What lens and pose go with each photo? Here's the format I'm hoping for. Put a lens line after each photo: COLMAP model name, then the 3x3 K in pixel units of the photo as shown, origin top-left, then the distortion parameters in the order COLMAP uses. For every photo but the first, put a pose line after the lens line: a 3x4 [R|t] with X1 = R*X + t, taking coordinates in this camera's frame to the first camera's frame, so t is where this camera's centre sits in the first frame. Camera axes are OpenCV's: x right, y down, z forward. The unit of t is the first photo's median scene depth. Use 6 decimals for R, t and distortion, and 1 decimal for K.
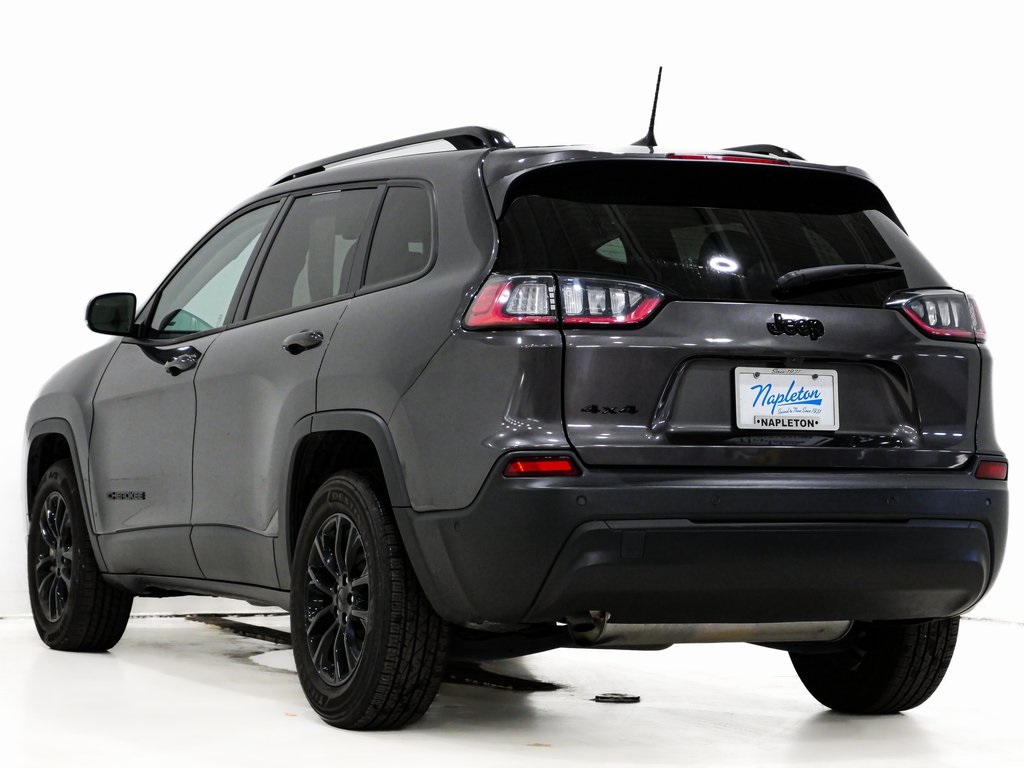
lens RADIAL K [[2507.4, 0, 512.0], [0, 2507.4, 384.0], [0, 0, 1]] dist [0.550630, 0.000213]
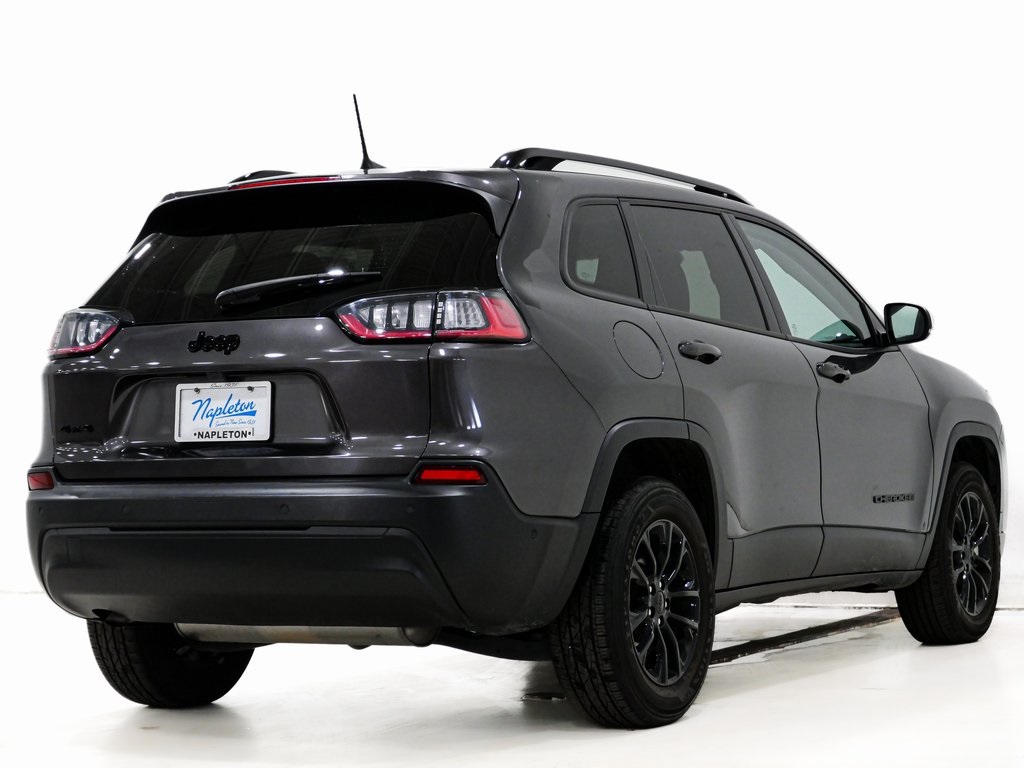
lens RADIAL K [[2435.2, 0, 512.0], [0, 2435.2, 384.0], [0, 0, 1]] dist [0.047971, 0.560198]
pose [[0.573888, -0.044749, -0.817711, 0.999009], [0.044988, 0.998721, -0.023081, 0.023012], [0.817697, -0.023541, 0.575167, 0.515490]]
